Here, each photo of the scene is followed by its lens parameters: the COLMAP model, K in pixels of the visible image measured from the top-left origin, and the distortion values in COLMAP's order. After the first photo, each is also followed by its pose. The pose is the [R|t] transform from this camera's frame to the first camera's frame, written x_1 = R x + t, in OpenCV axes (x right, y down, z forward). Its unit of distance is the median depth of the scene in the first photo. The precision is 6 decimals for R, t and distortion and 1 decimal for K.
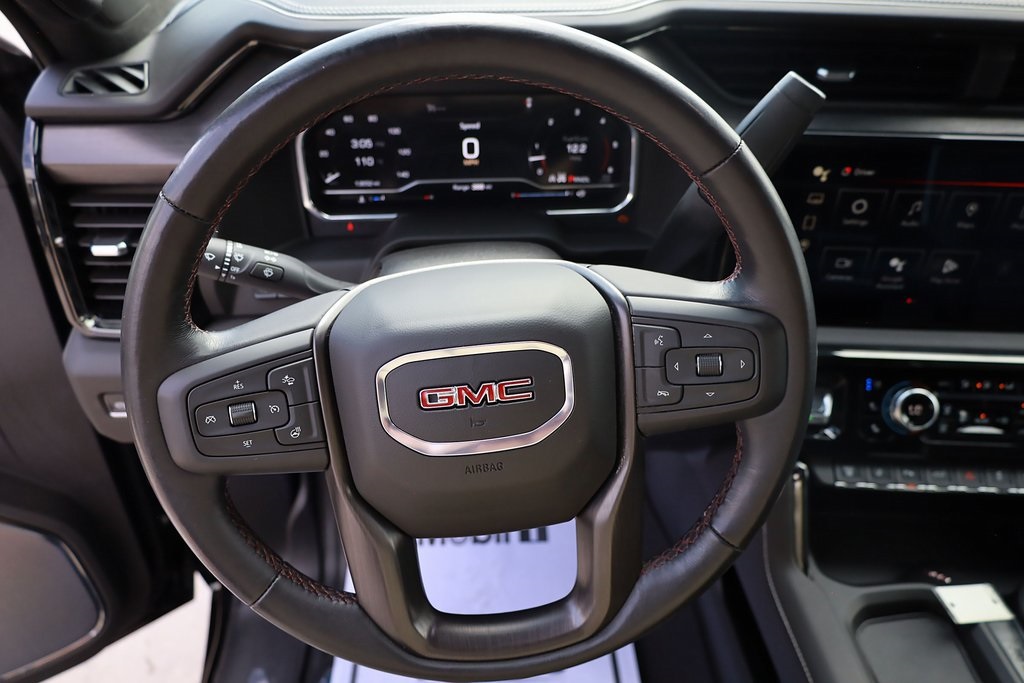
lens RADIAL K [[696.9, 0, 513.6], [0, 696.9, 336.1], [0, 0, 1]] dist [-0.011195, -0.000634]
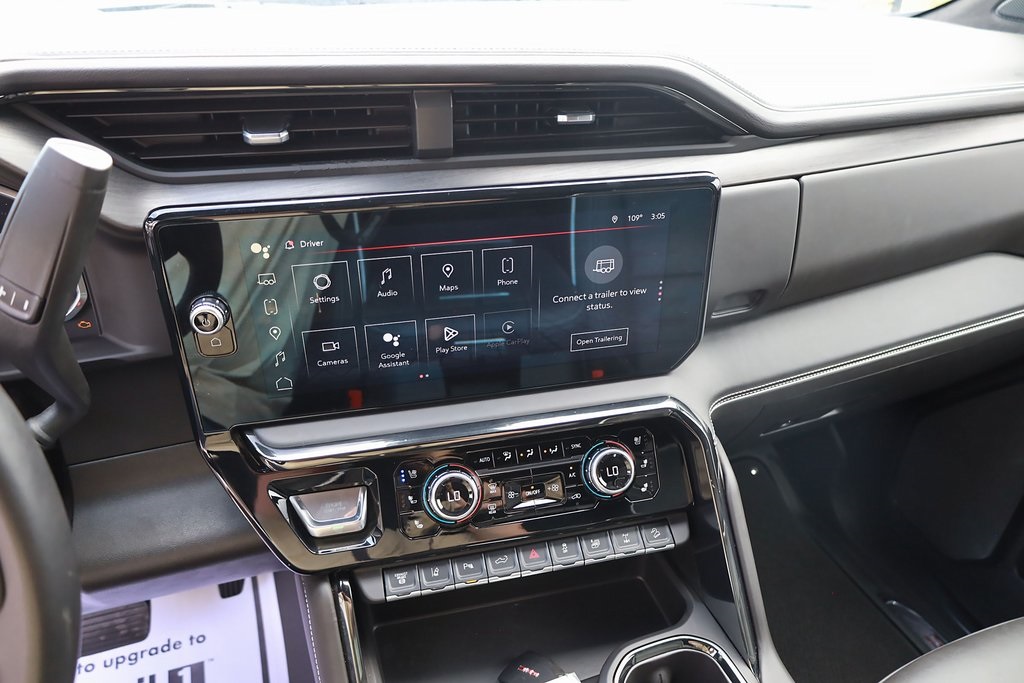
lens RADIAL K [[696.9, 0, 507.7], [0, 696.9, 336.9], [0, 0, 1]] dist [-0.011195, -0.000634]
pose [[0.956697, -0.141467, 0.254398, 0.490038], [0.162296, 0.984746, -0.062732, -0.028486], [-0.241643, 0.101303, 0.965063, 0.120648]]
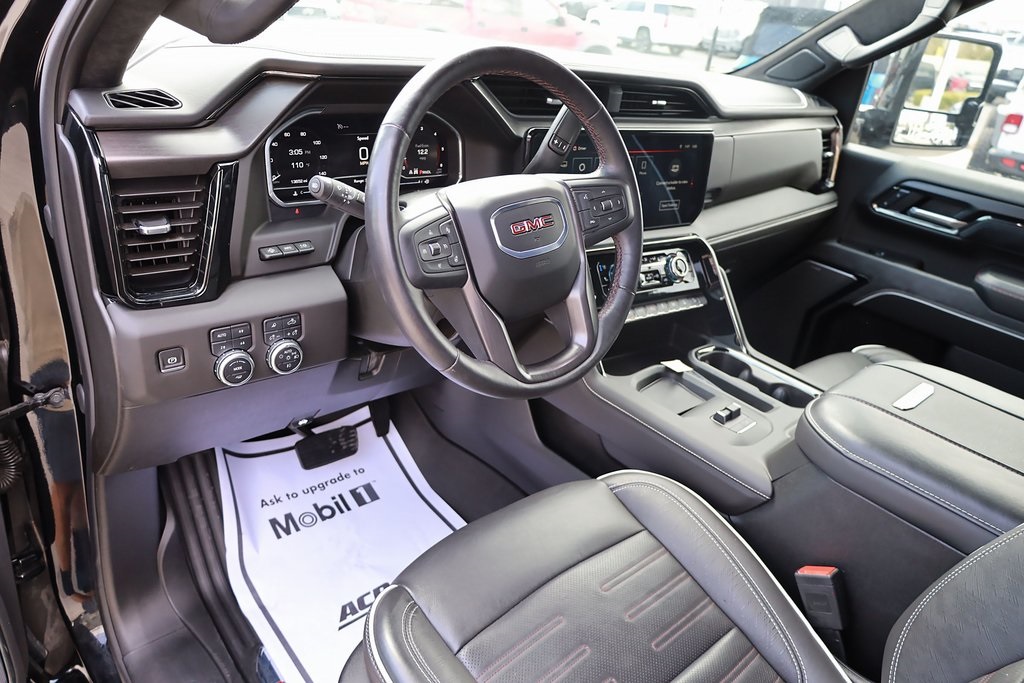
lens RADIAL K [[696.9, 0, 507.4], [0, 696.9, 346.0], [0, 0, 1]] dist [-0.011195, -0.000634]
pose [[0.788016, -0.195482, 0.583795, -0.868465], [0.274046, 0.960503, -0.048290, 0.318203], [-0.551297, 0.198040, 0.810464, -0.331794]]
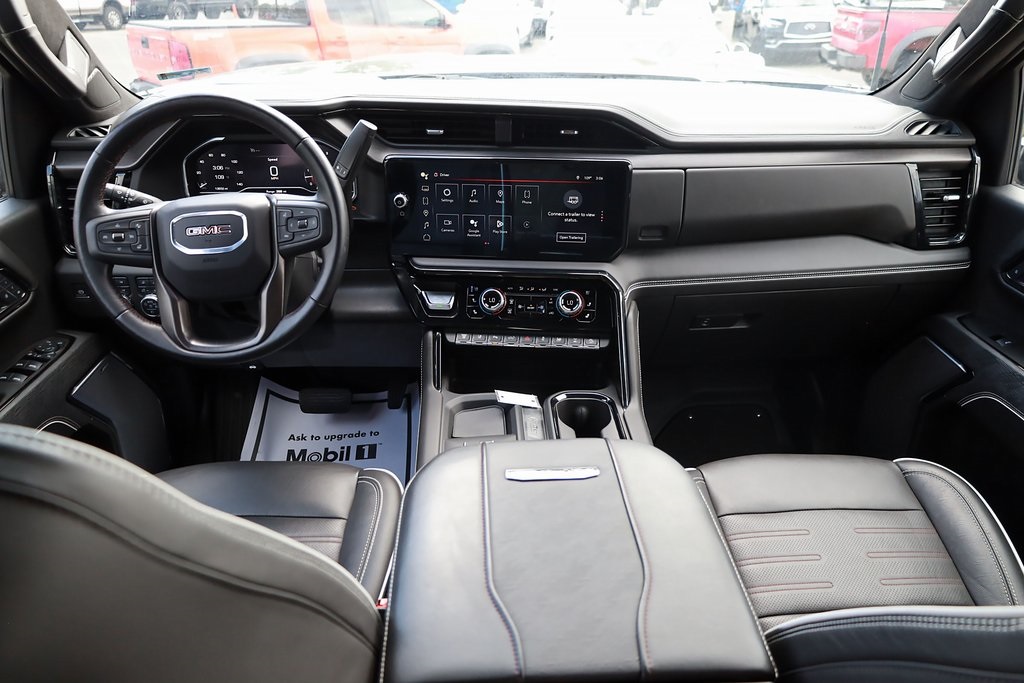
lens RADIAL K [[696.9, 0, 508.8], [0, 696.9, 349.3], [0, 0, 1]] dist [-0.011195, -0.000634]
pose [[0.999899, 0.007218, -0.012245, 0.709857], [-0.009098, 0.986884, -0.161176, 0.599827], [0.010921, 0.161271, 0.986850, -0.949119]]
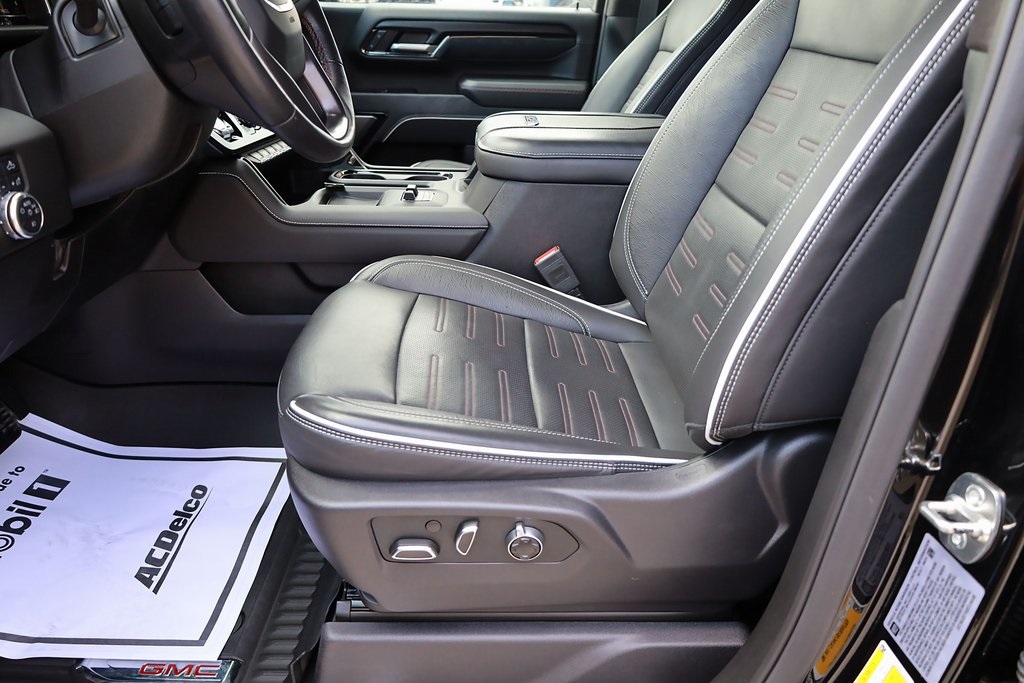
lens RADIAL K [[696.9, 0, 507.2], [0, 696.9, 335.2], [0, 0, 1]] dist [-0.011195, -0.000634]
pose [[0.047534, -0.429167, 0.901974, -1.406336], [0.581113, 0.746335, 0.324488, 0.372192], [-0.812434, 0.508724, 0.284870, 0.270079]]
